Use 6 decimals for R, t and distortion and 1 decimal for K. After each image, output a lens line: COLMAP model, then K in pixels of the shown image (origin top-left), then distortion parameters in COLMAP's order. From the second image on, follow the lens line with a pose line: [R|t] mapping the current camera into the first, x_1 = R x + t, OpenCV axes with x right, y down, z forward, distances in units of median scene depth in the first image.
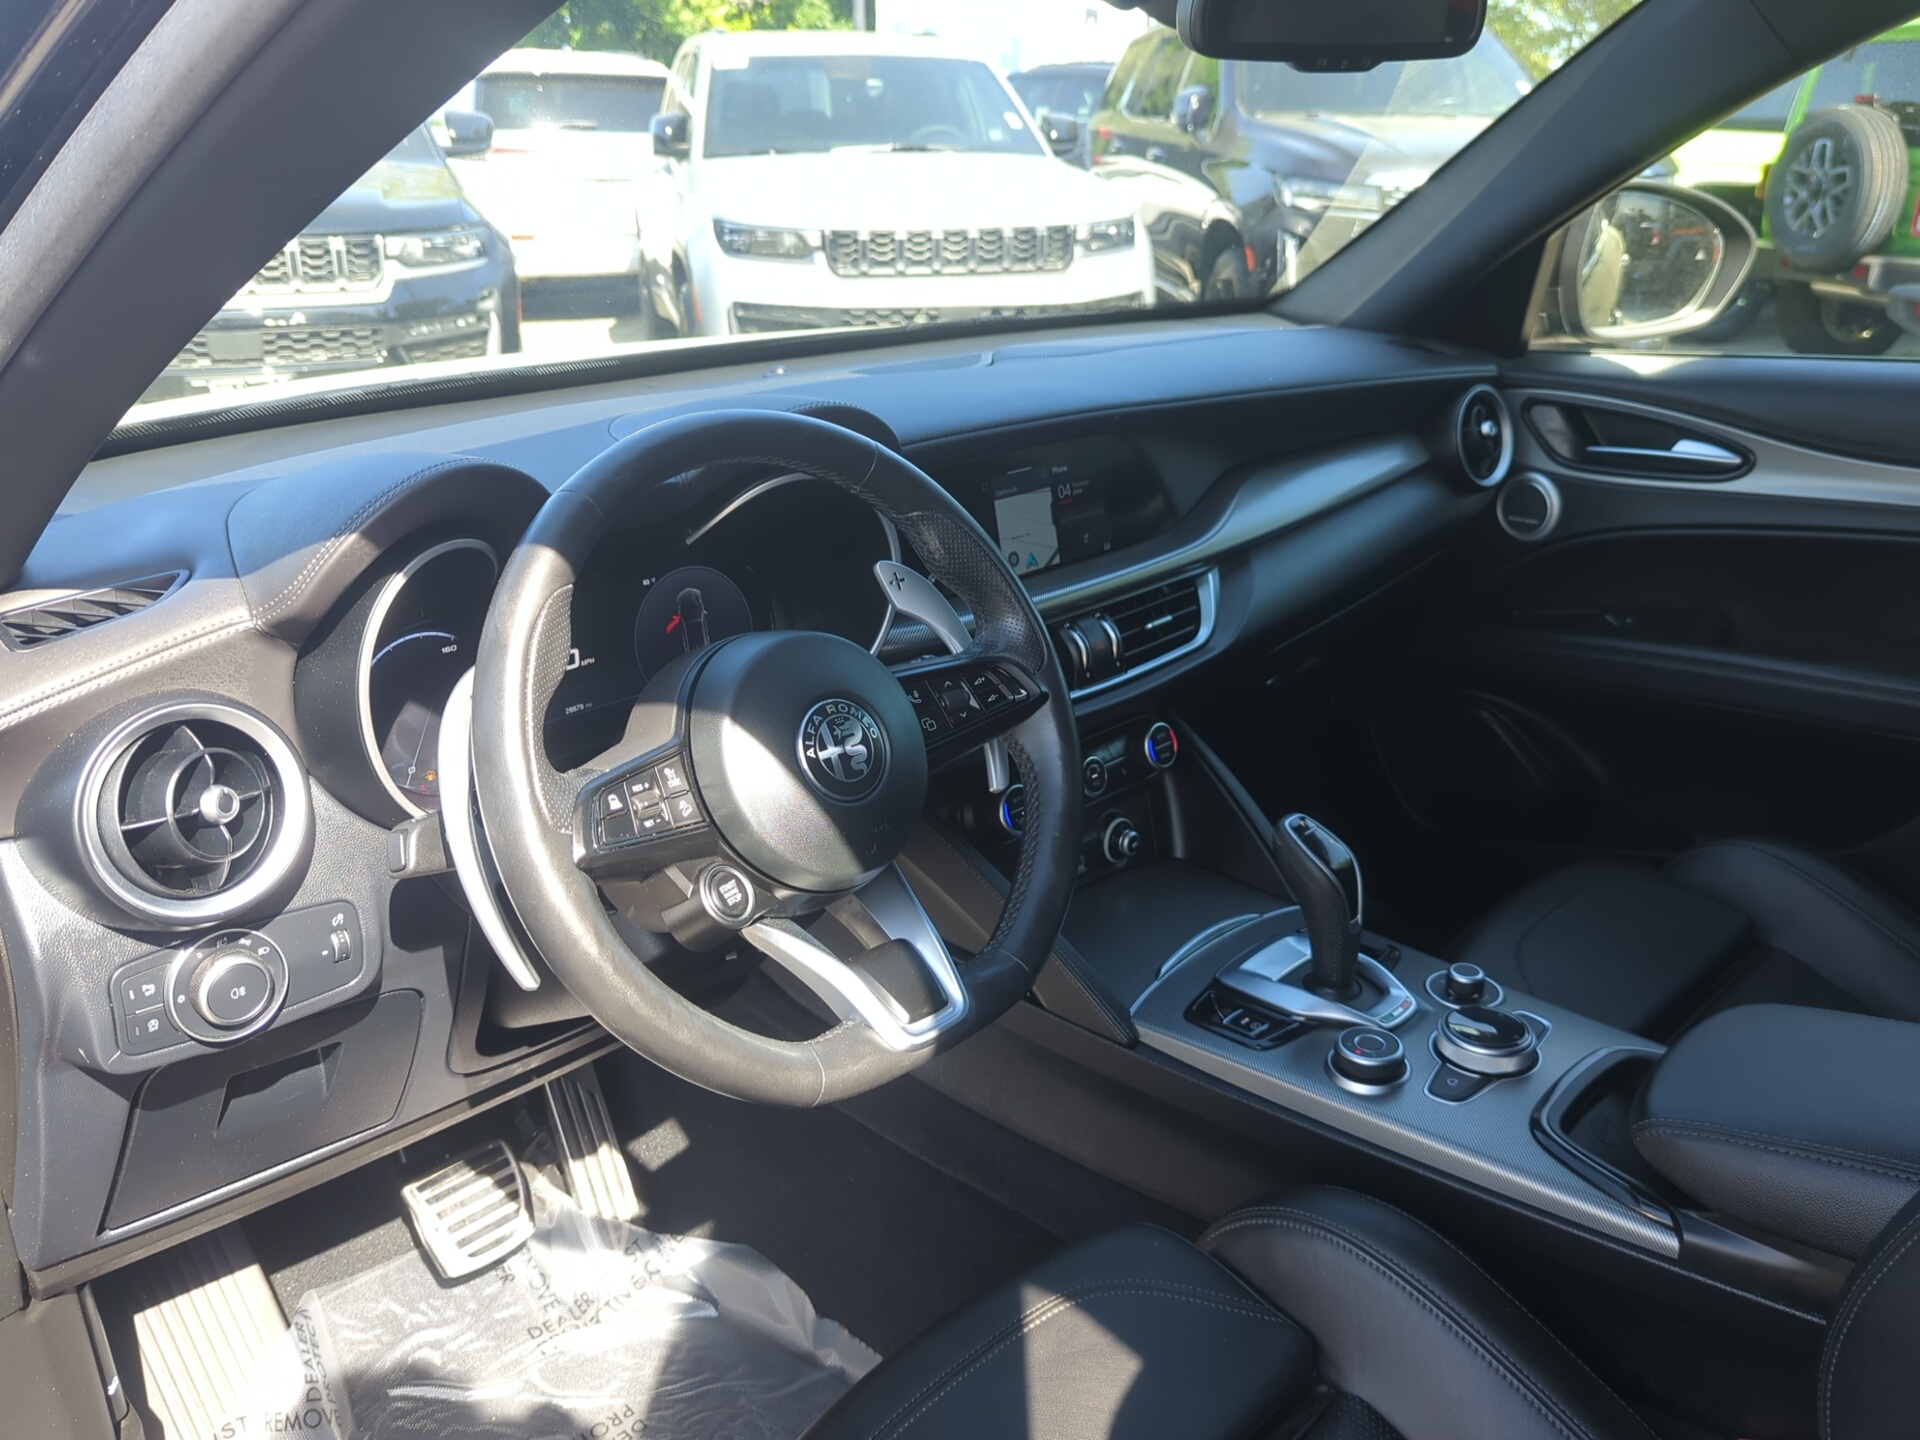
lens RADIAL K [[1522.7, 0, 967.1], [0, 1522.7, 706.3], [0, 0, 1]] dist [0.045155, -0.001222]
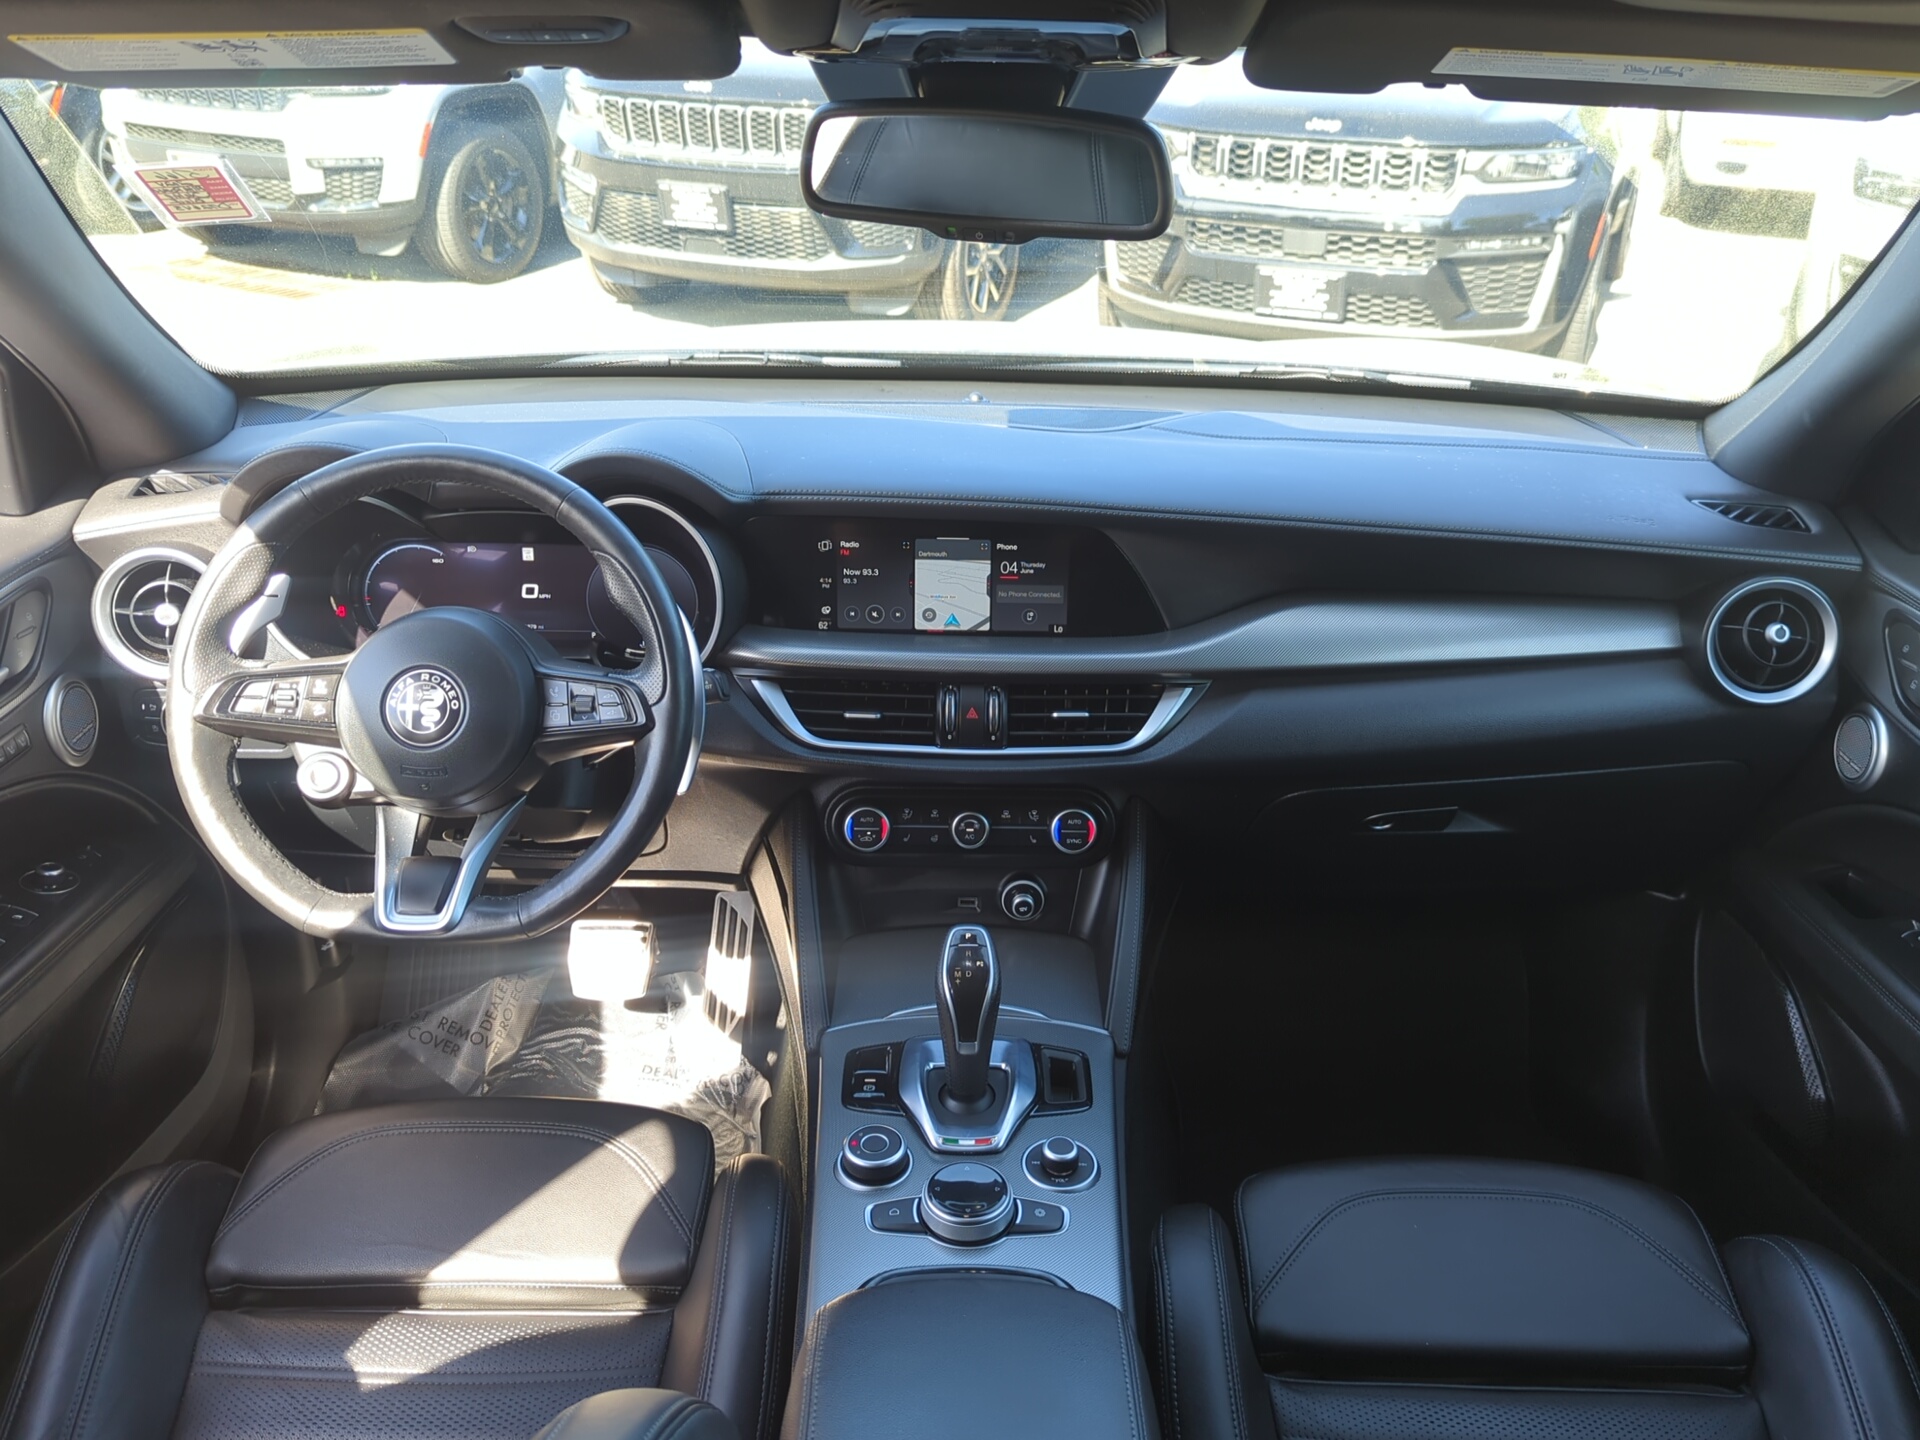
lens RADIAL K [[1525.9, 0, 998.5], [0, 1525.9, 687.2], [0, 0, 1]] dist [0.013637, -0.001213]
pose [[0.710536, 0.314854, -0.629290, 0.772904], [-0.274379, 0.947489, 0.164256, -0.241028], [0.647962, 0.055954, 0.759614, 0.199407]]
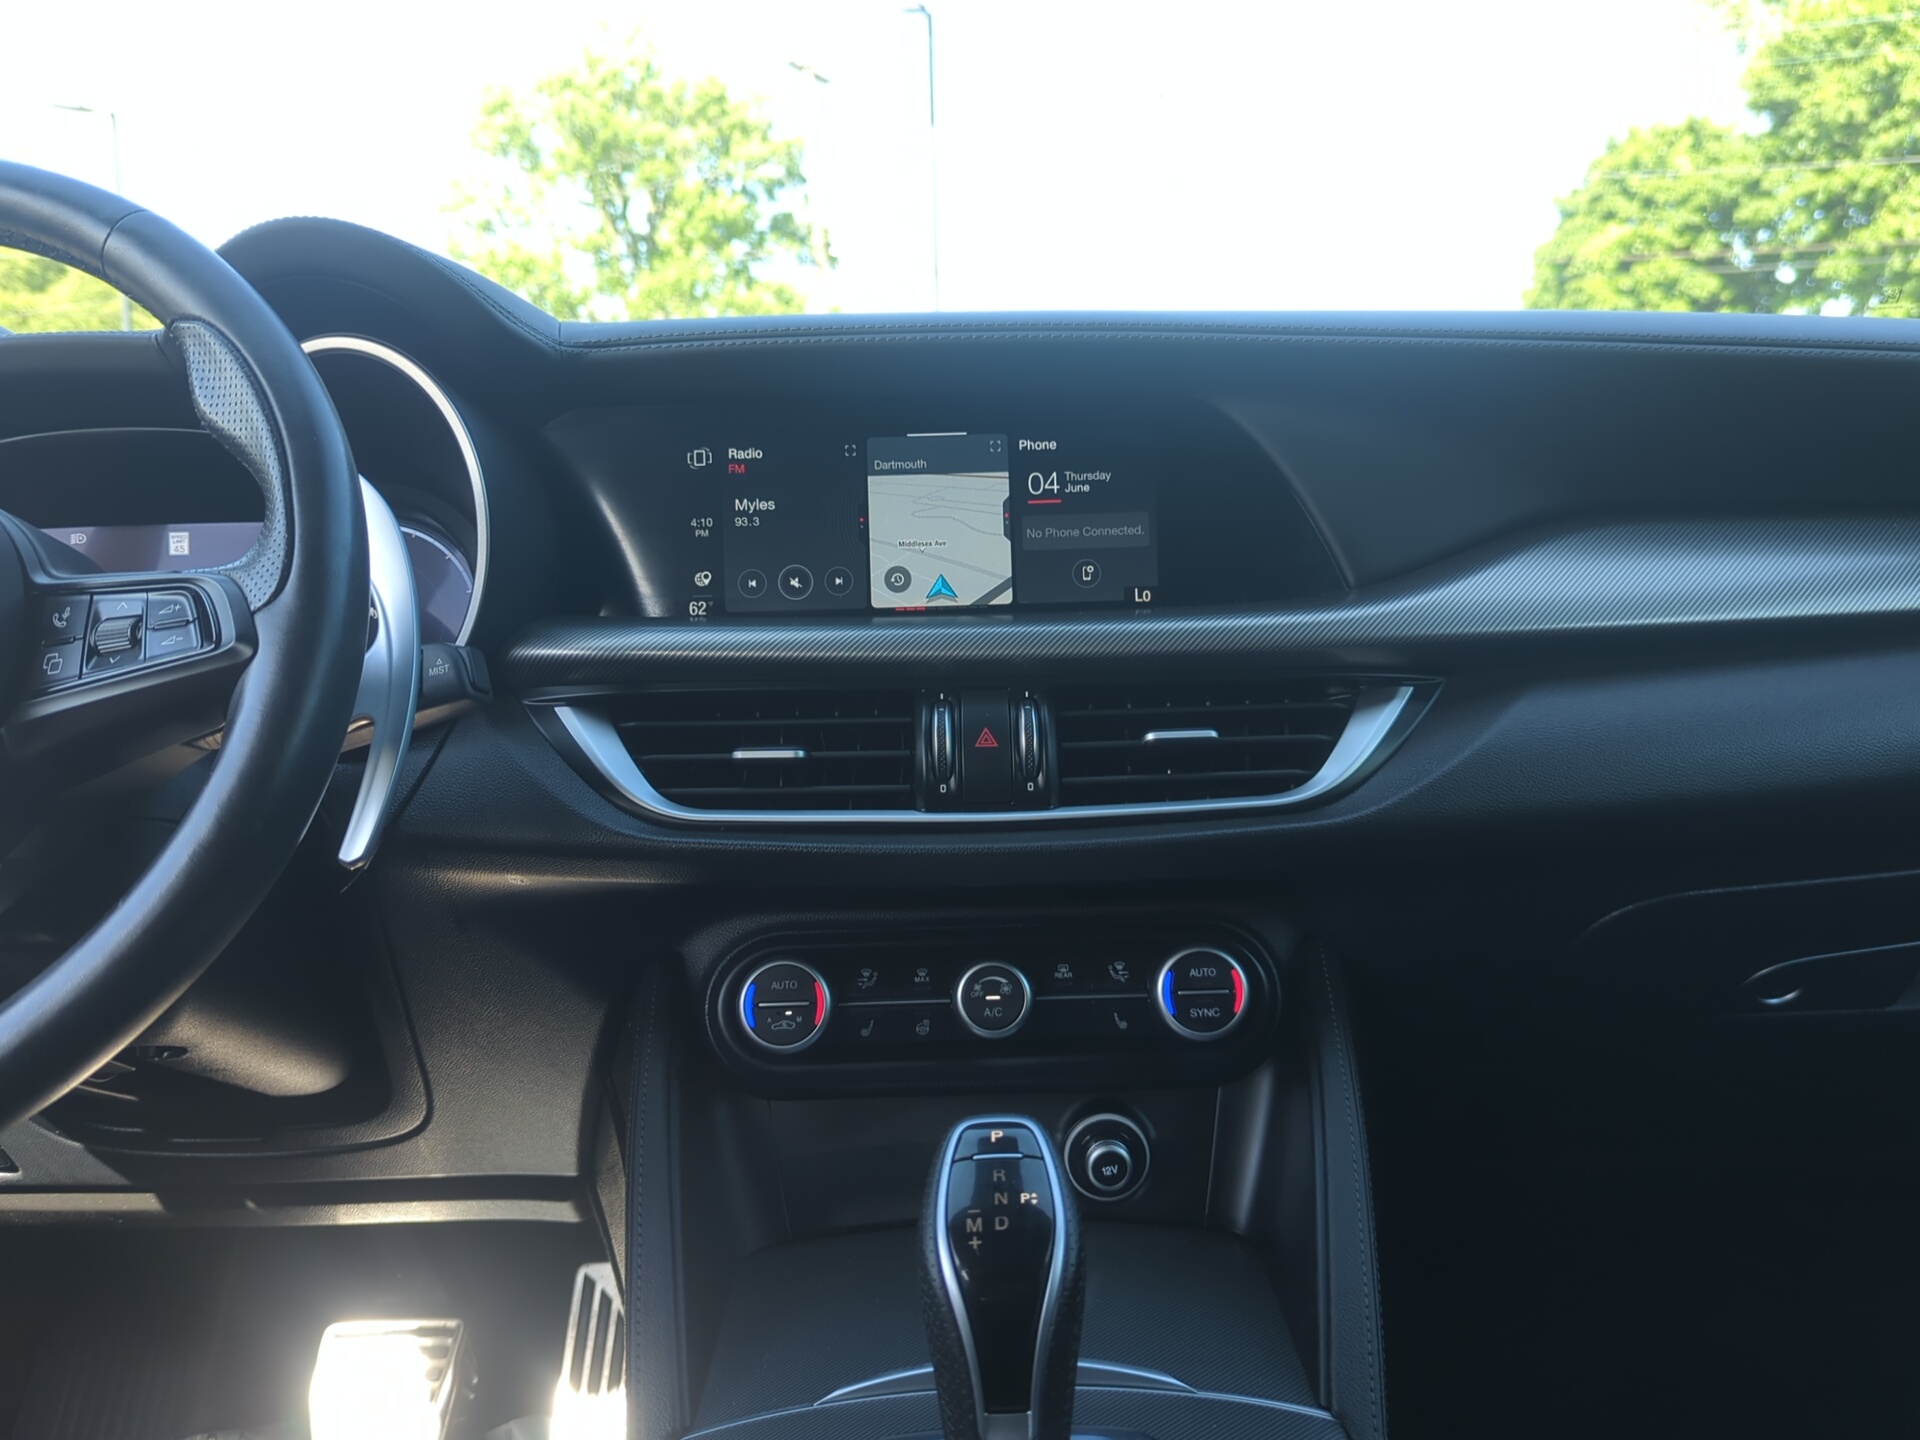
lens RADIAL K [[1548.2, 0, 982.6], [0, 1548.2, 692.5], [0, 0, 1]] dist [0.029201, -0.017775]
pose [[0.704252, 0.078168, -0.705634, 0.473291], [-0.229269, 0.965707, -0.121842, 0.009883], [0.671912, 0.247587, 0.698022, 0.618251]]
